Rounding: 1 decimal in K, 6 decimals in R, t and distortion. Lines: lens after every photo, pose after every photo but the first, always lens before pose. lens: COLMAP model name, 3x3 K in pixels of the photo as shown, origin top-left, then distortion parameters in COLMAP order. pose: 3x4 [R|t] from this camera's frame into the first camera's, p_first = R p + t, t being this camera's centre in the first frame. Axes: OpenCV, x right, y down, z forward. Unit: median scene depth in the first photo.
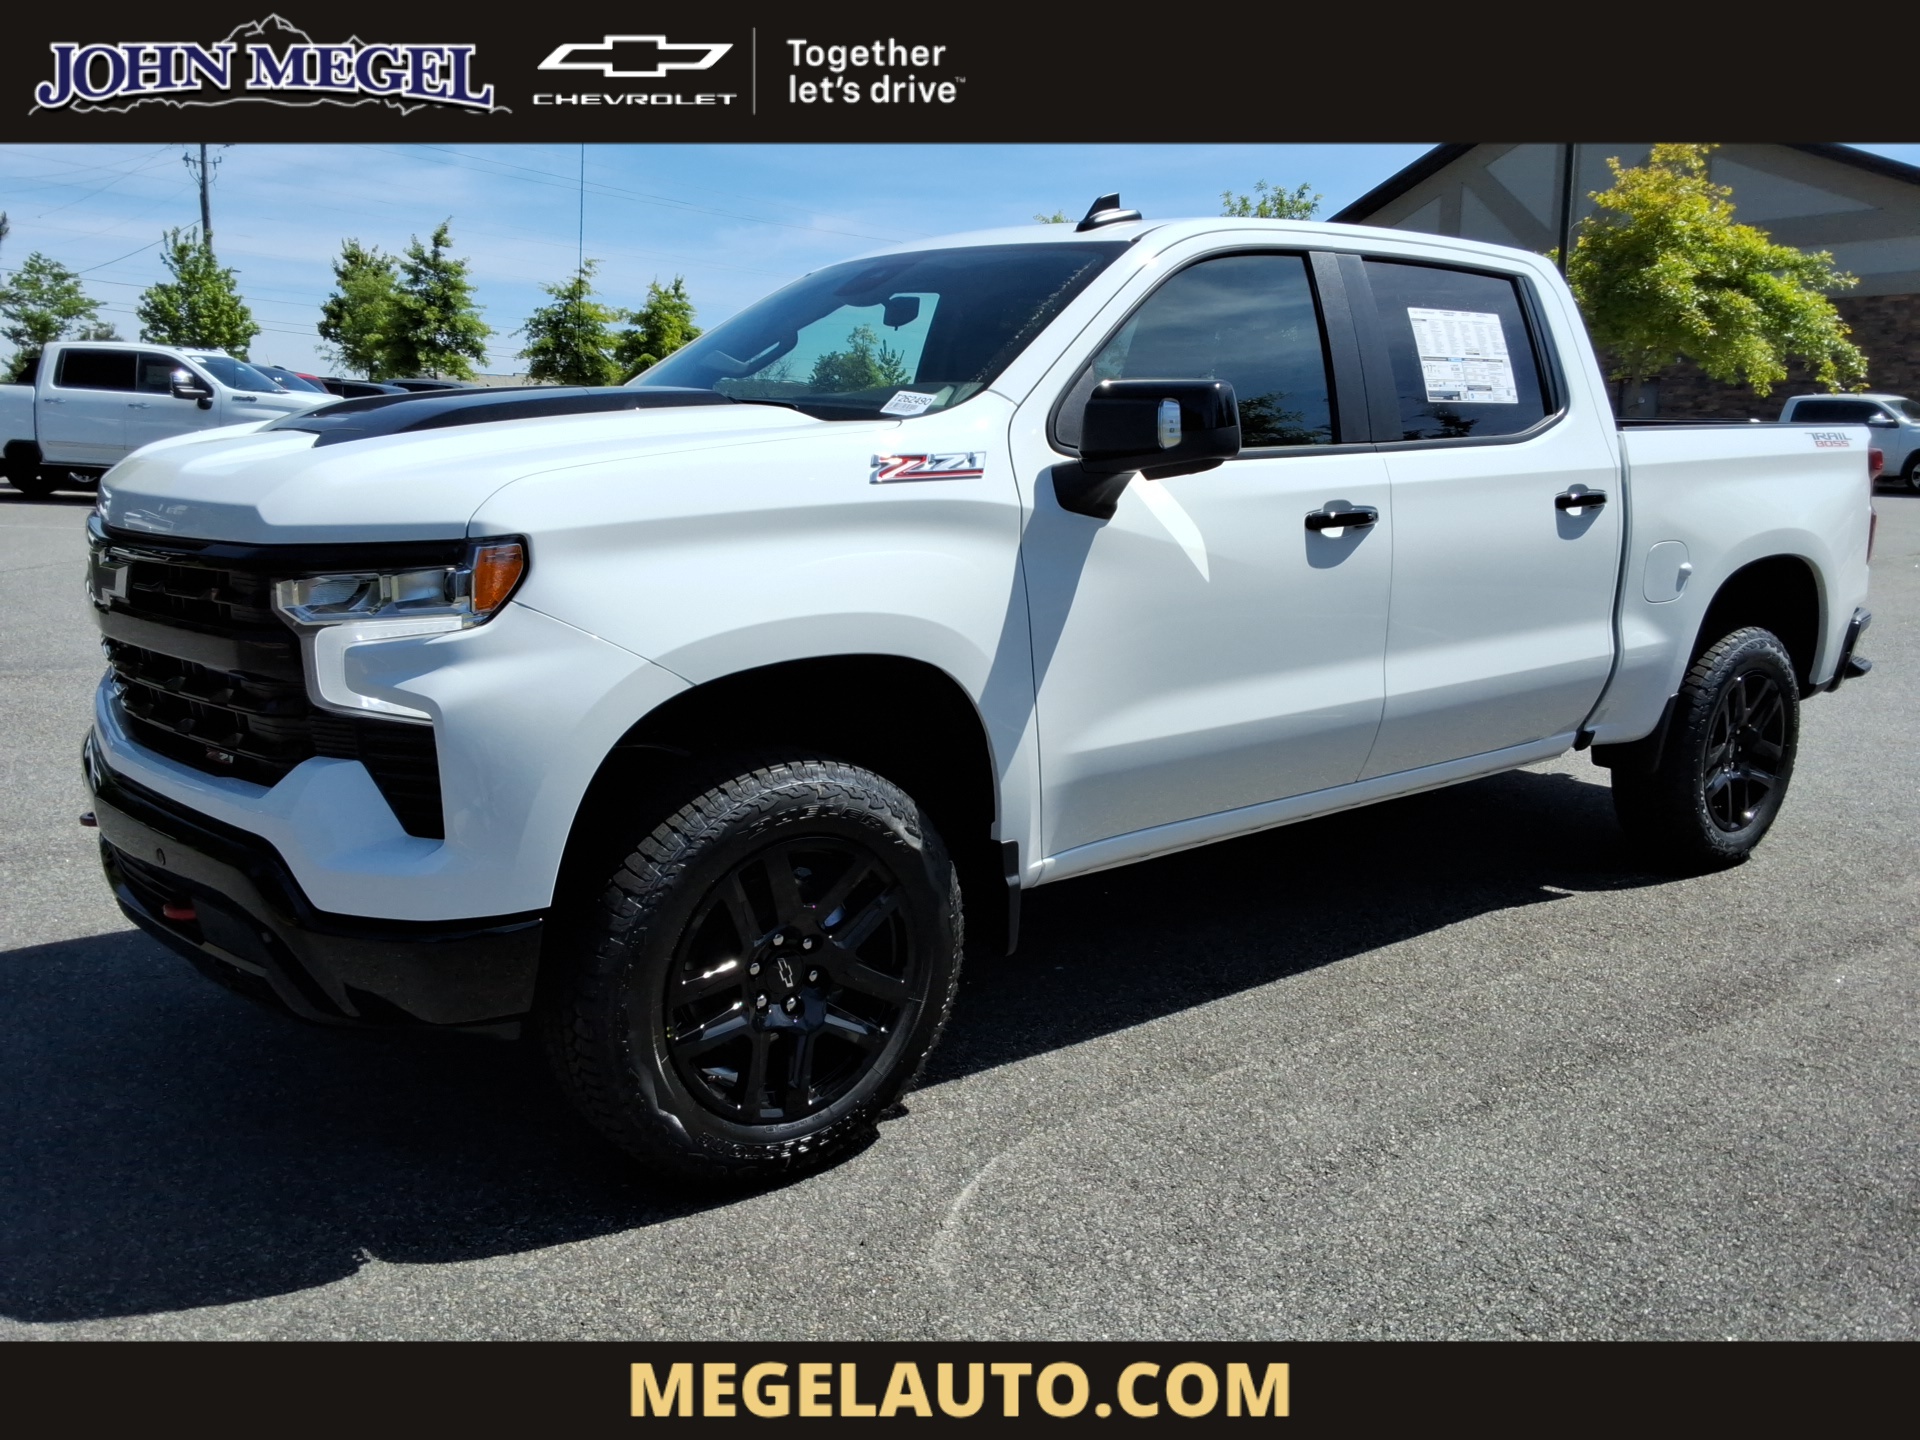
lens RADIAL K [[1538.4, 0, 960.0], [0, 1538.4, 720.0], [0, 0, 1]] dist [0.119598, -0.161393]
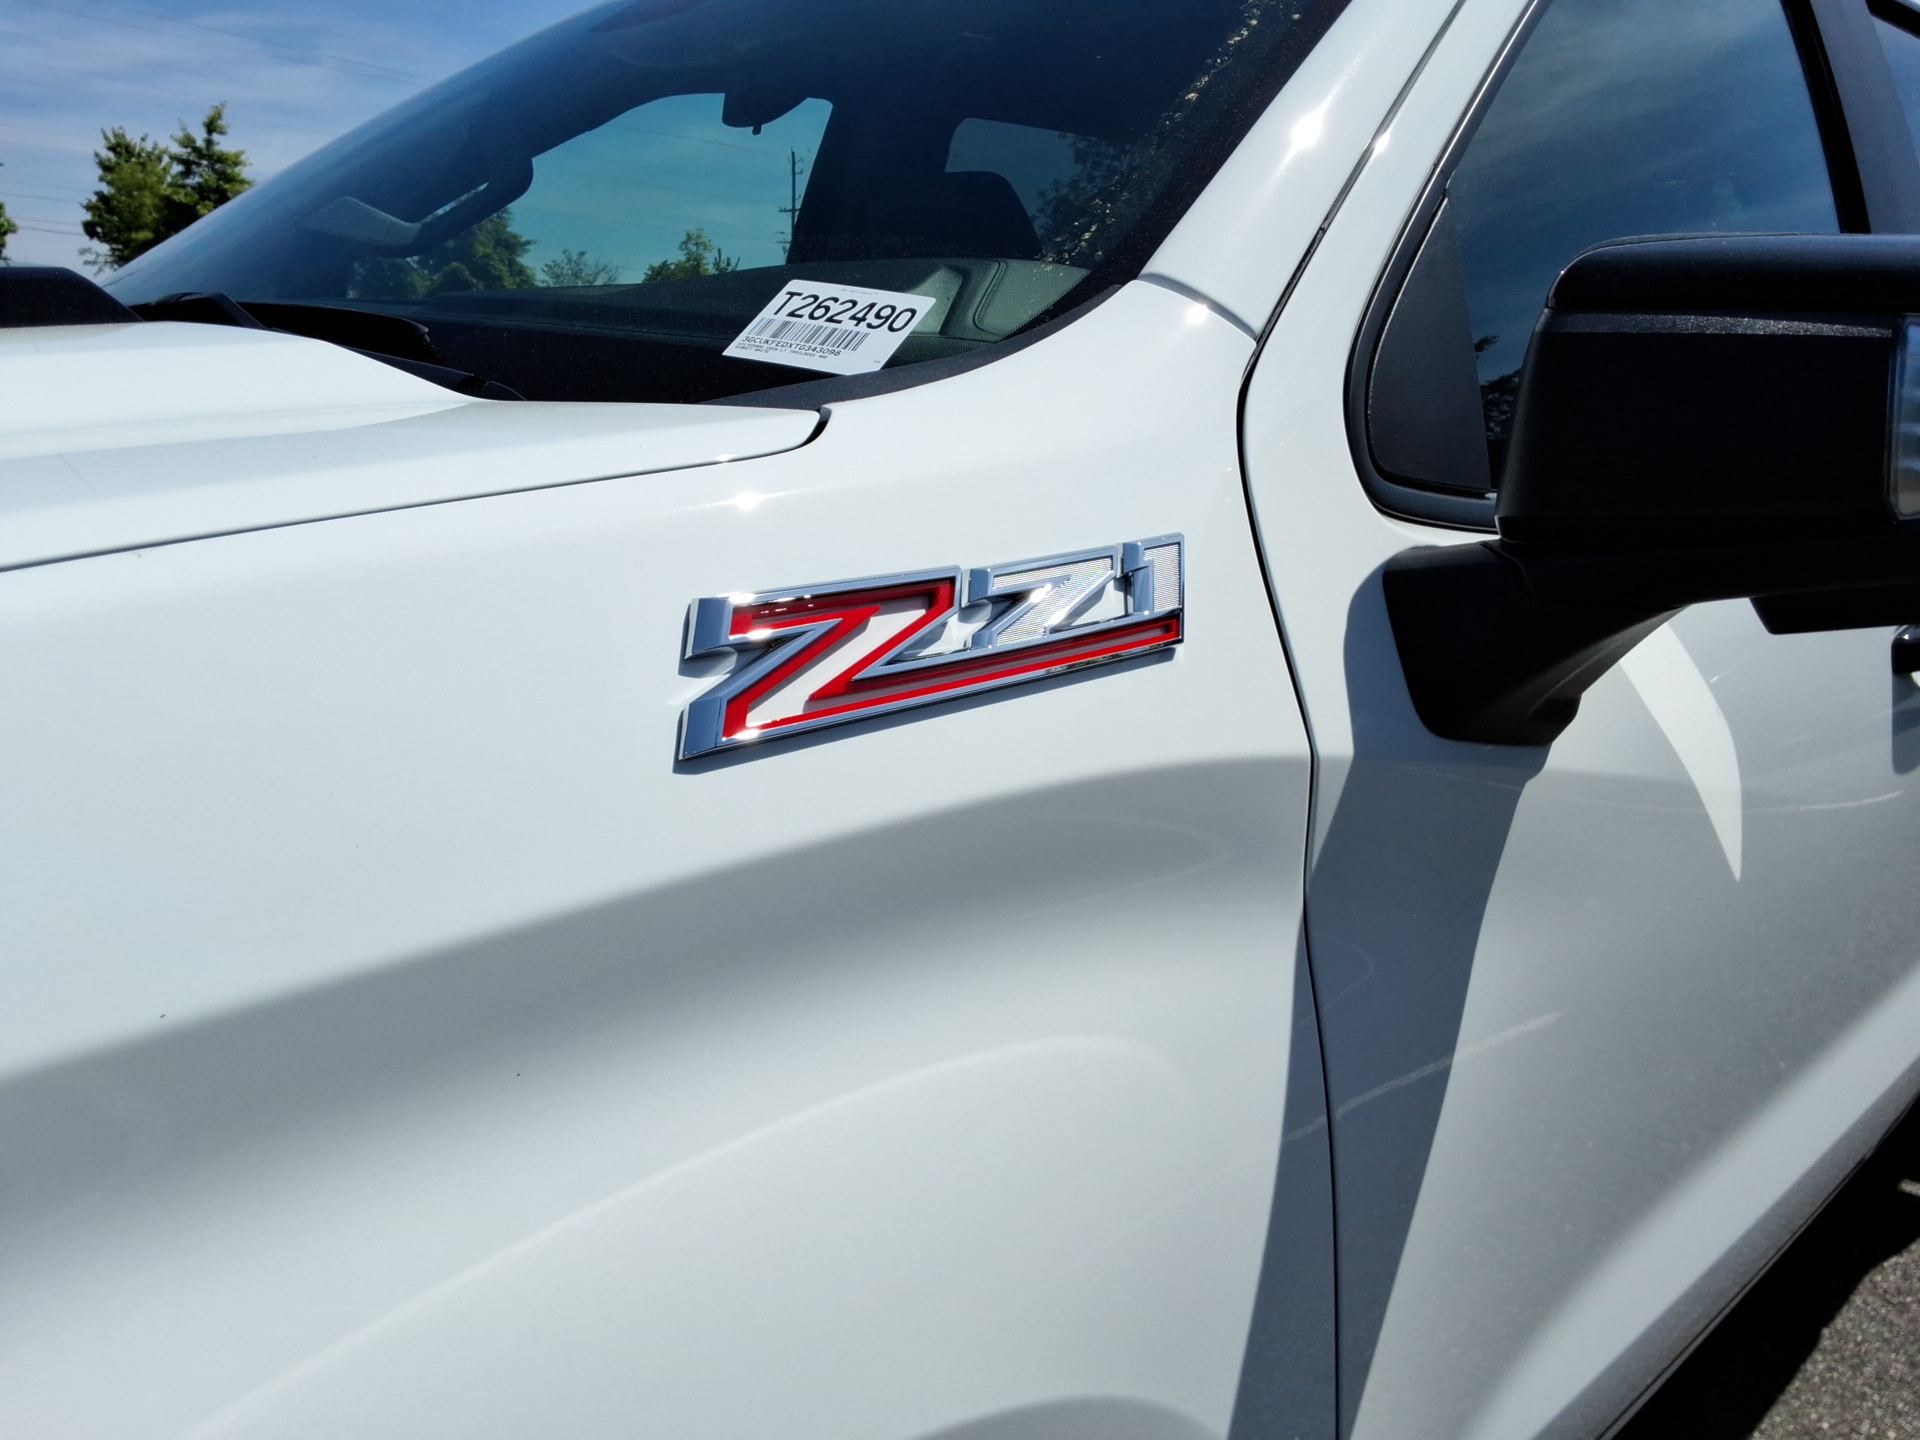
lens RADIAL K [[1514.3, 0, 986.0], [0, 1514.3, 728.8], [0, 0, 1]] dist [0.177422, -0.275679]
pose [[0.993107, -0.015026, 0.116245, -0.035554], [0.008484, 0.998363, 0.056565, -0.139178], [-0.116905, -0.055189, 0.991609, 0.677884]]
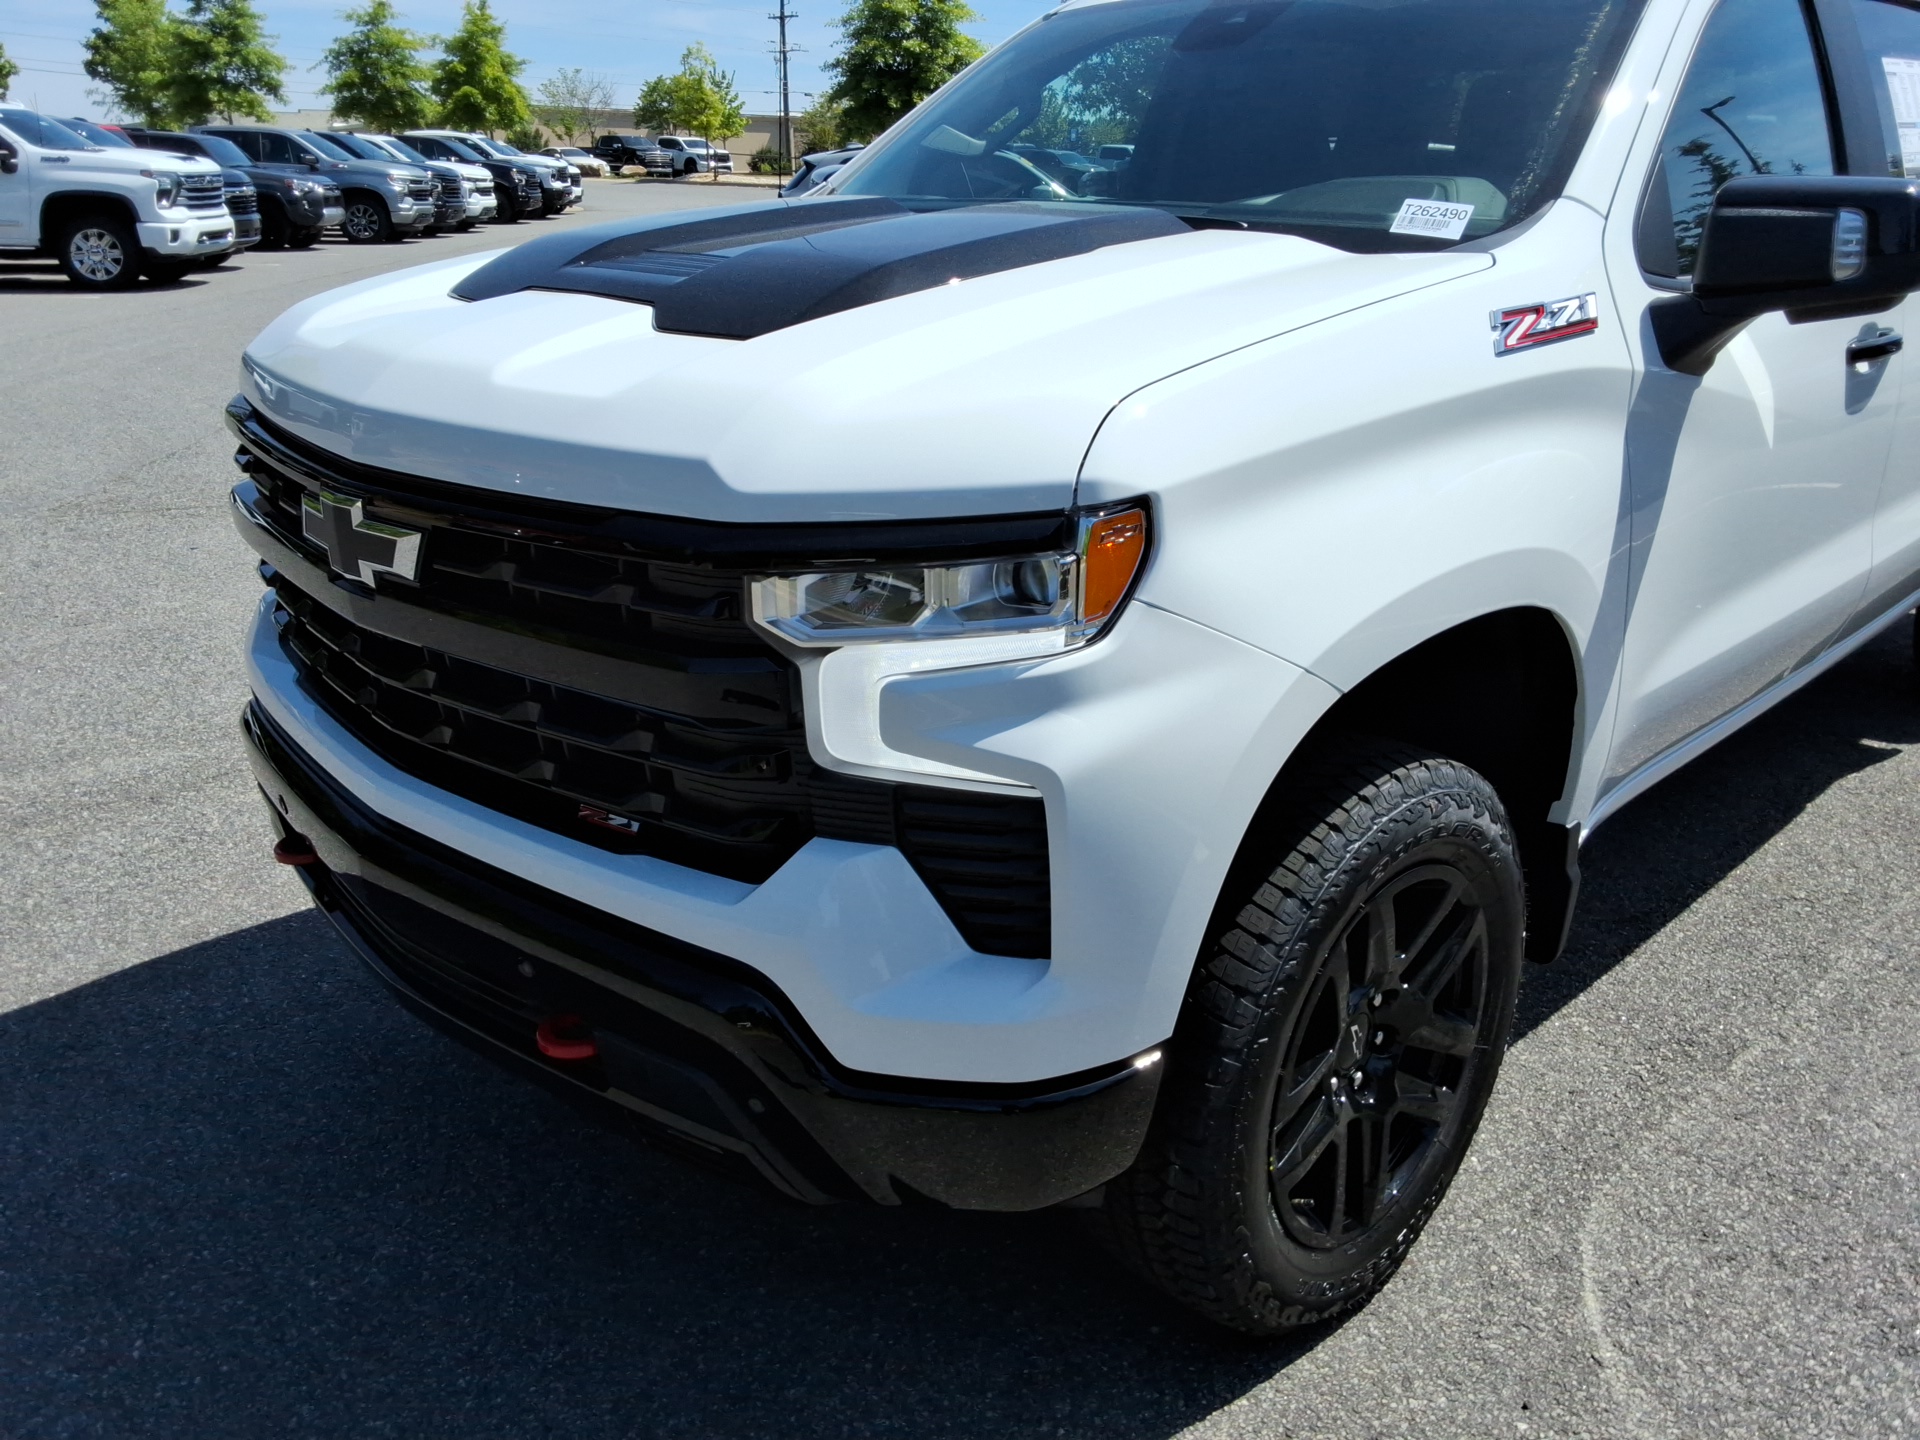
lens RADIAL K [[1530.9, 0, 950.3], [0, 1530.9, 719.7], [0, 0, 1]] dist [0.072465, -0.105299]
pose [[0.994177, -0.055697, 0.092248, -0.306386], [0.040001, 0.985649, 0.164001, -0.096661], [-0.100058, -0.159356, 0.982138, 0.273457]]
